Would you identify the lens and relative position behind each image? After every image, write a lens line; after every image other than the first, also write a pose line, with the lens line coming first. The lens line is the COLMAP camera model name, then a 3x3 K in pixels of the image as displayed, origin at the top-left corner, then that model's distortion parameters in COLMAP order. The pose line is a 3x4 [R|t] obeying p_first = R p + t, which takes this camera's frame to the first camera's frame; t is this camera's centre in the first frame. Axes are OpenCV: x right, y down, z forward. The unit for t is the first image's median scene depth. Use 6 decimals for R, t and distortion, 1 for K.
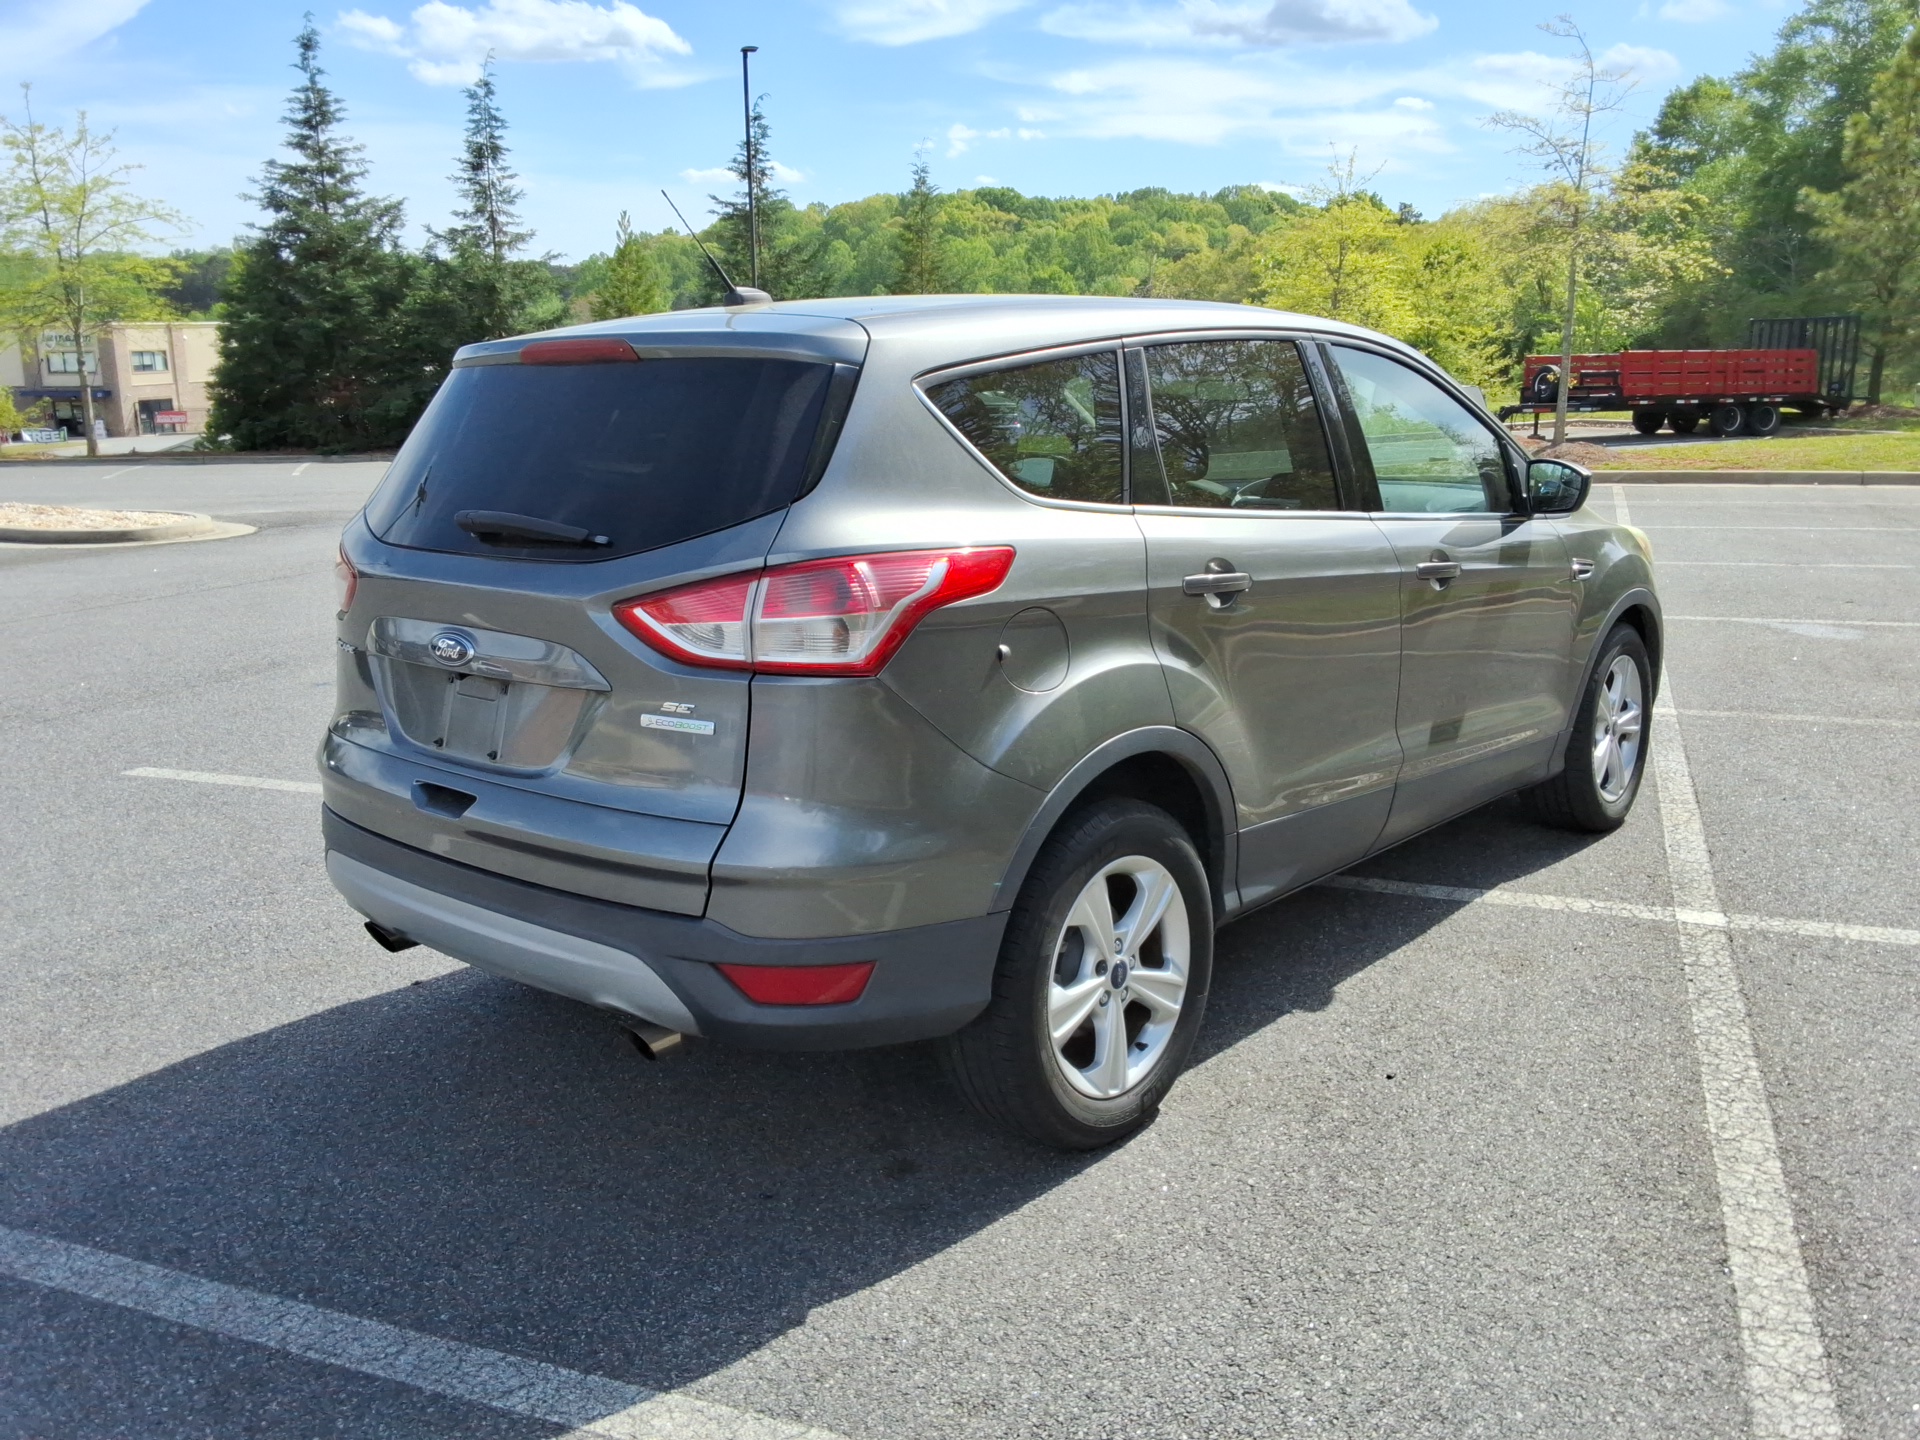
lens RADIAL K [[1541.7, 0, 977.5], [0, 1541.7, 714.2], [0, 0, 1]] dist [0.094196, -0.147556]
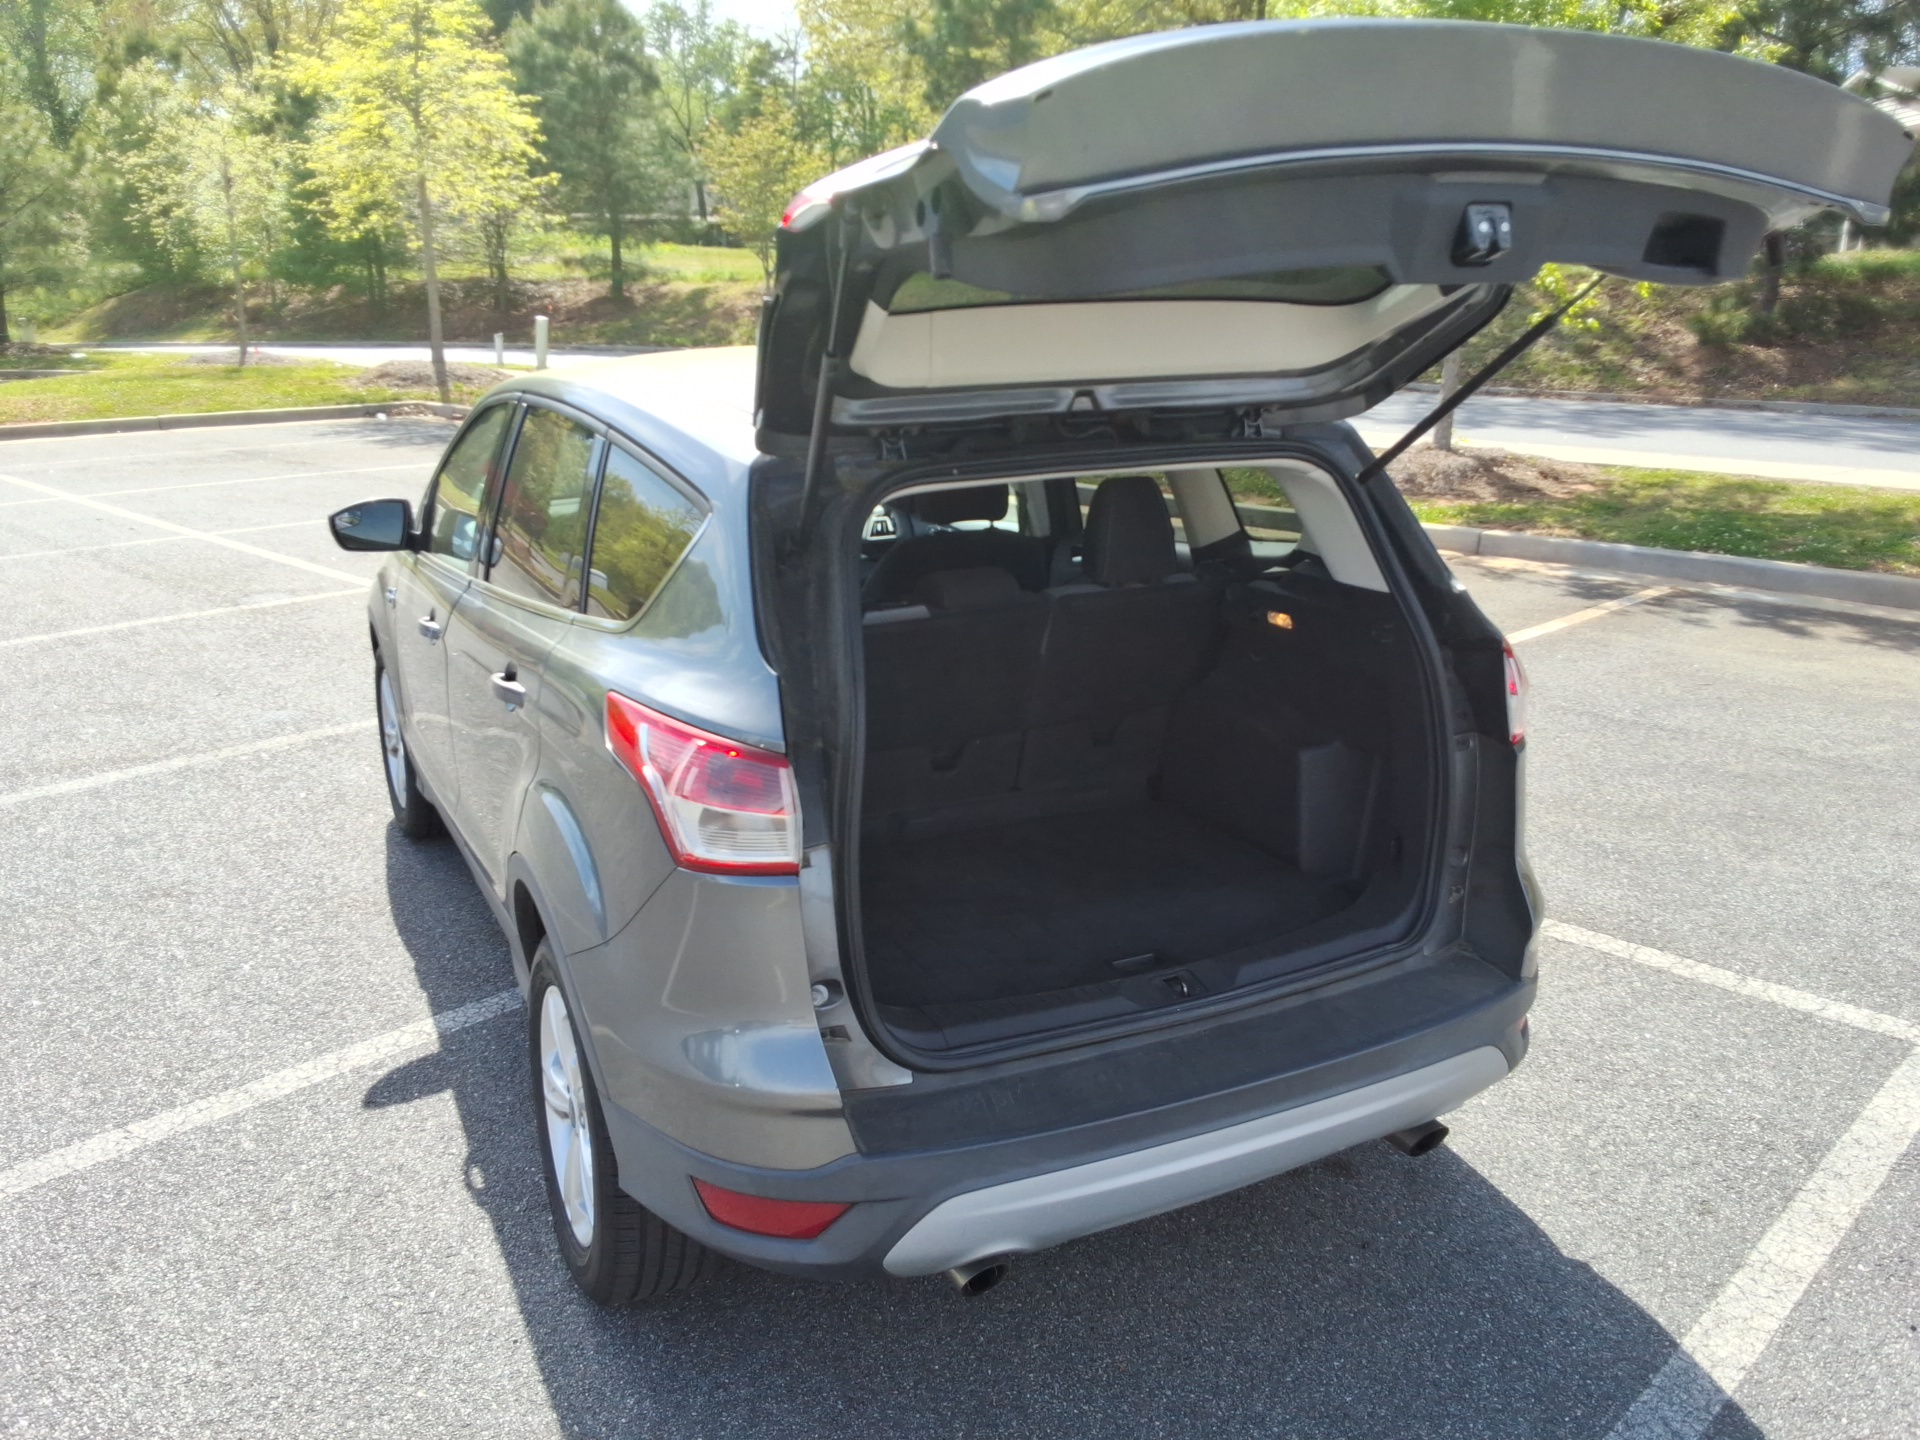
lens RADIAL K [[1529.3, 0, 970.1], [0, 1529.3, 717.6], [0, 0, 1]] dist [0.091295, -0.132022]
pose [[0.387998, -0.236080, 0.890912, -0.096890], [0.188720, 0.966507, 0.173922, -0.023647], [-0.902132, 0.100651, 0.419556, 0.068447]]
